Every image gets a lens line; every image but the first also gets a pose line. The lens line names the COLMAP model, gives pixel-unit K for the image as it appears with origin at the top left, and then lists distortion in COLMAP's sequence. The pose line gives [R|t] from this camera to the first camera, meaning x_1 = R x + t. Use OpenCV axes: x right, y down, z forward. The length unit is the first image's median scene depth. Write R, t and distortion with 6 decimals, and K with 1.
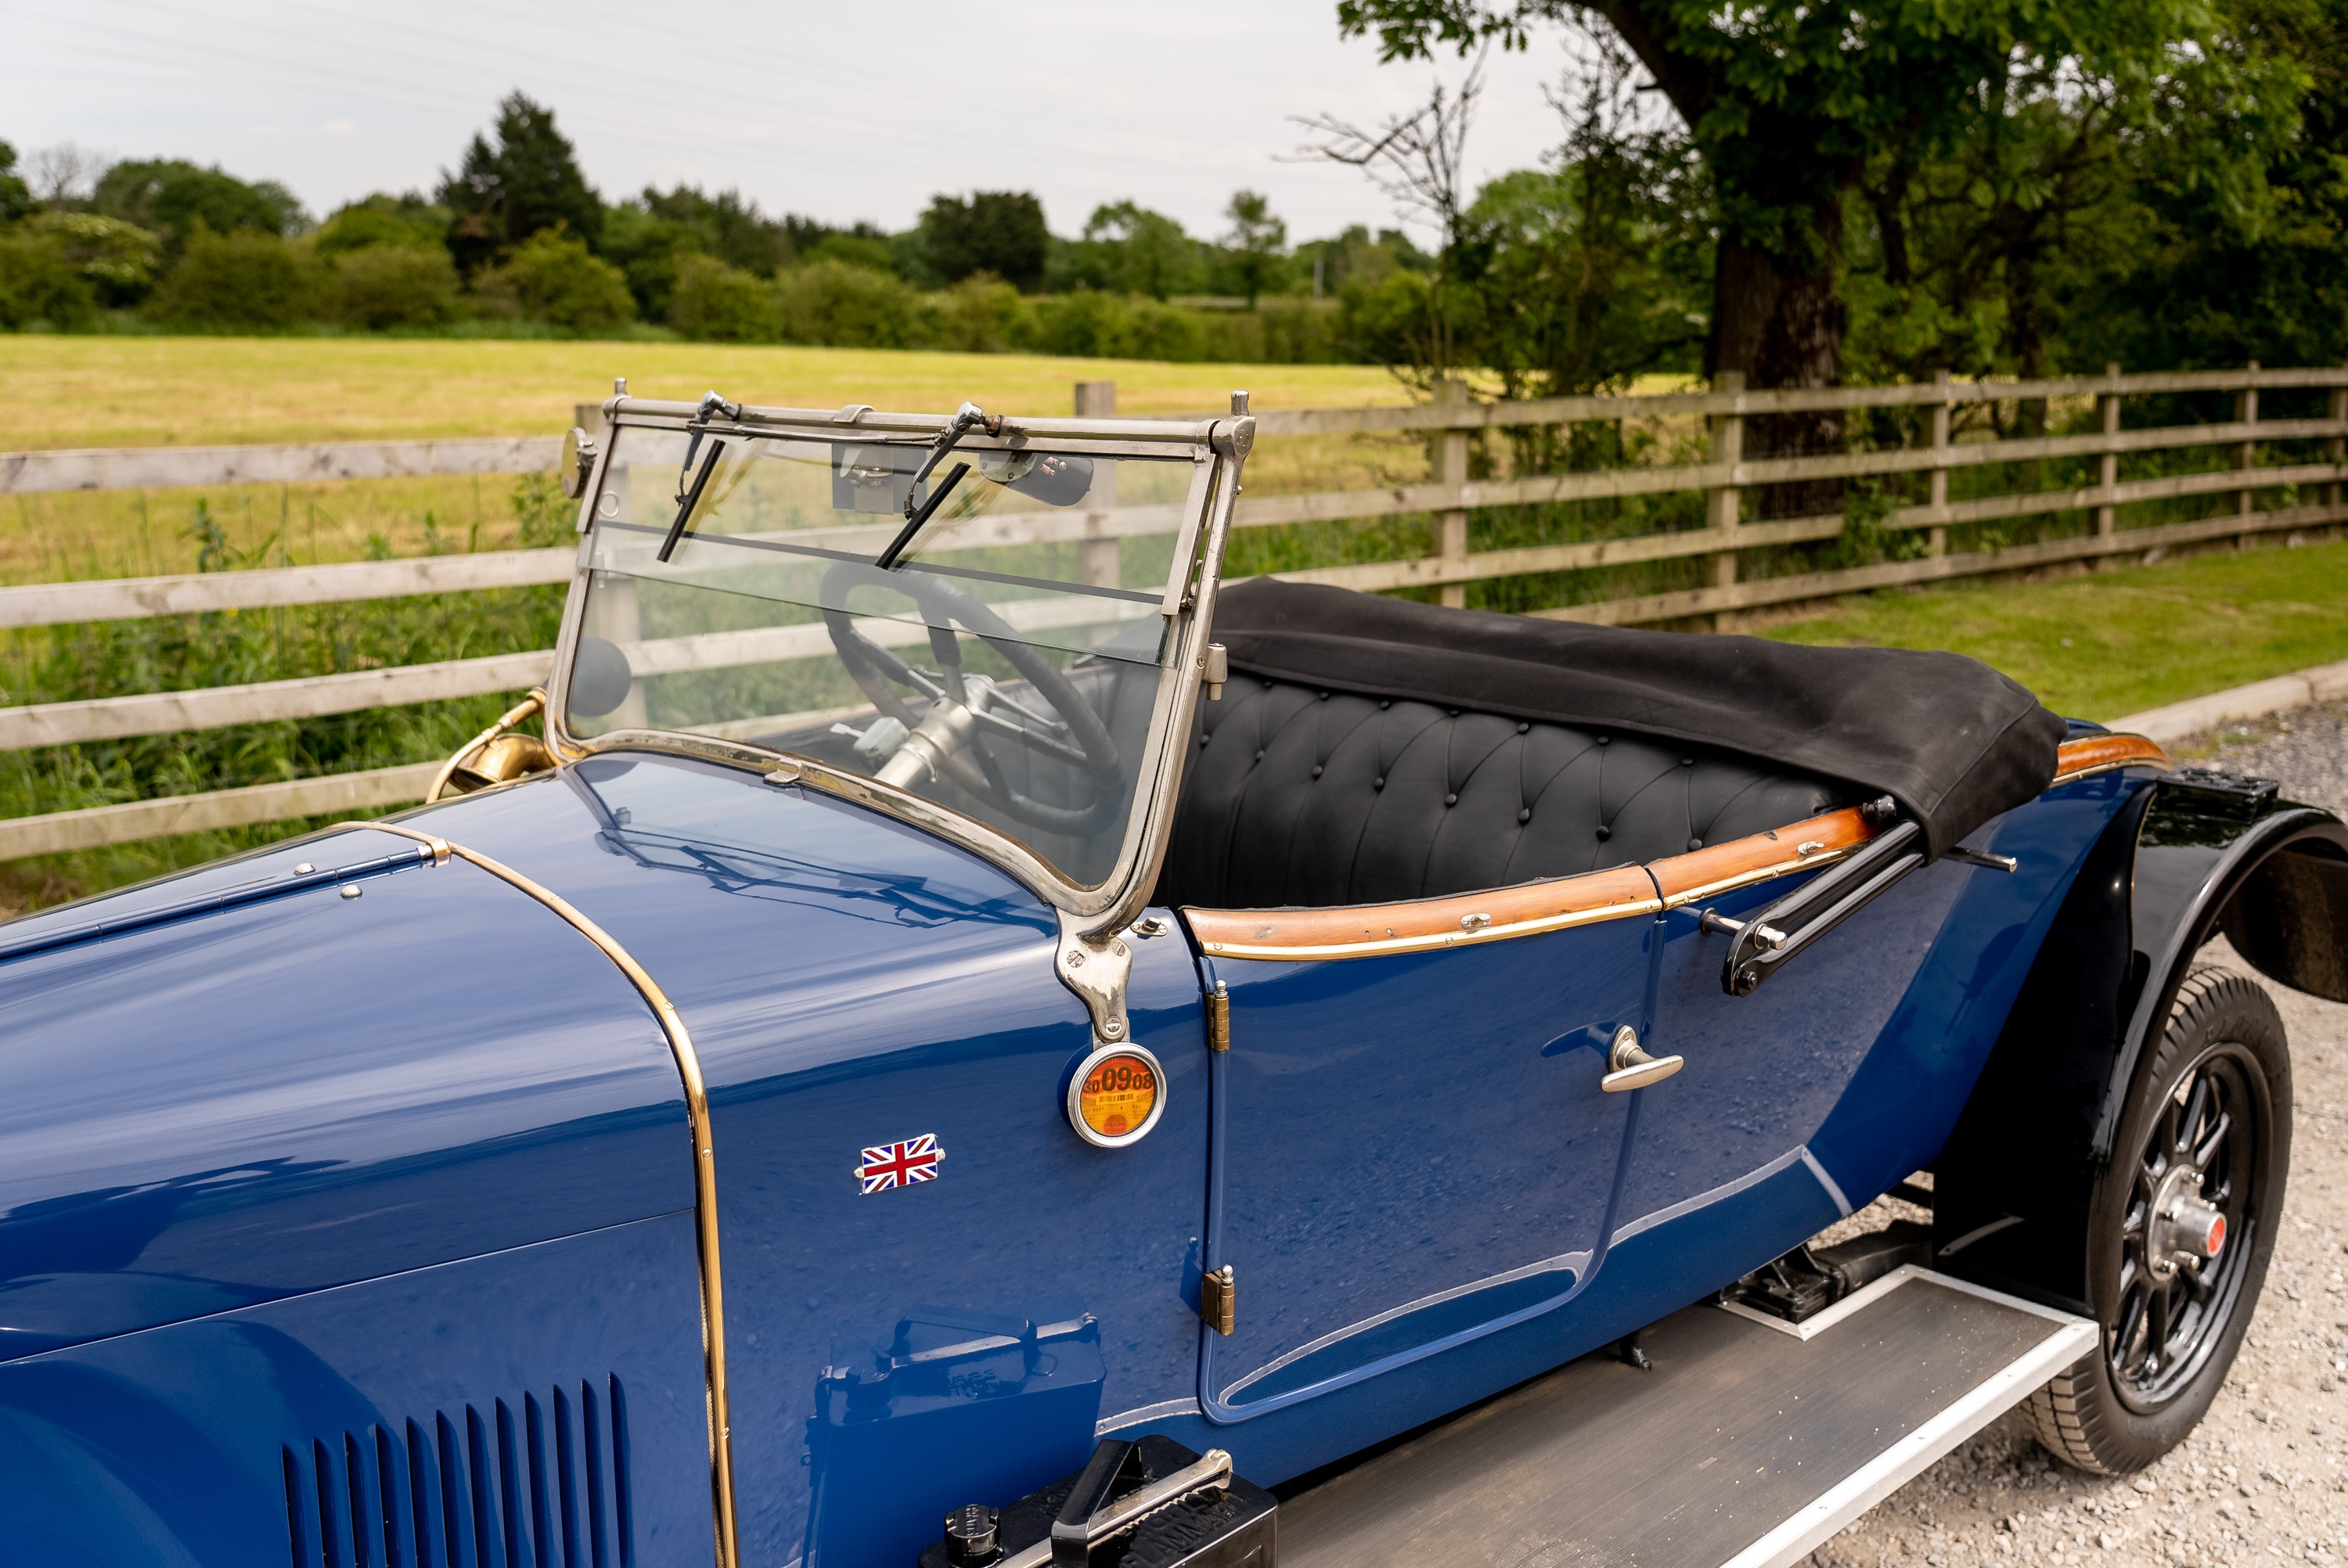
lens RADIAL K [[2129.8, 0, 1168.3], [0, 2129.8, 824.9], [0, 0, 1]] dist [0.013678, 0.014143]
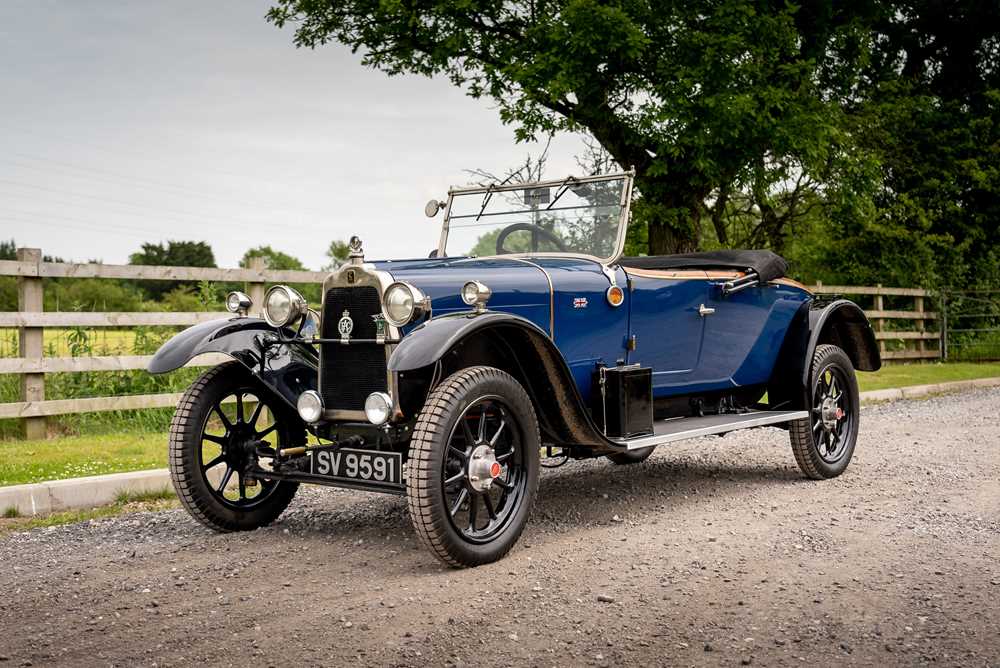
lens RADIAL K [[1243.7, 0, 500.0], [0, 1243.7, 334.0], [0, 0, 1]] dist [0.020619, 0.021898]
pose [[0.989182, -0.007740, 0.146488, -0.103517], [0.037844, 0.978268, -0.203863, 0.114297], [-0.141726, 0.207201, 0.967978, -0.261362]]
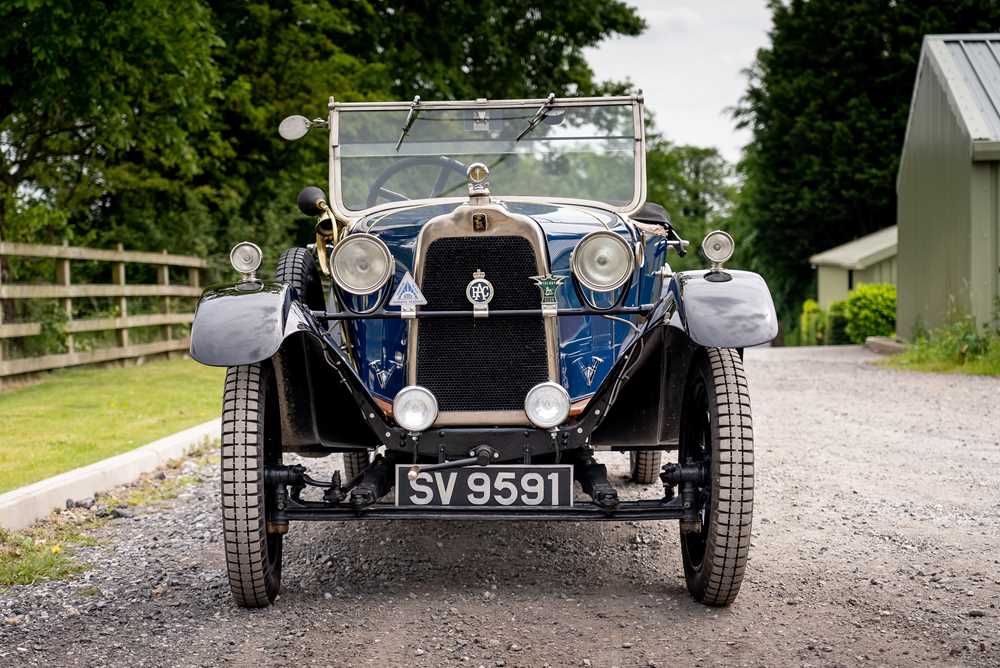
lens RADIAL K [[1733.1, 0, 500.0], [0, 1733.1, 334.0], [0, 0, 1]] dist [-0.008205, 0.020876]
pose [[0.699415, -0.023066, 0.714343, -0.372557], [0.164225, 0.977923, -0.129216, 0.089543], [-0.695592, 0.207688, 0.687762, -0.140607]]
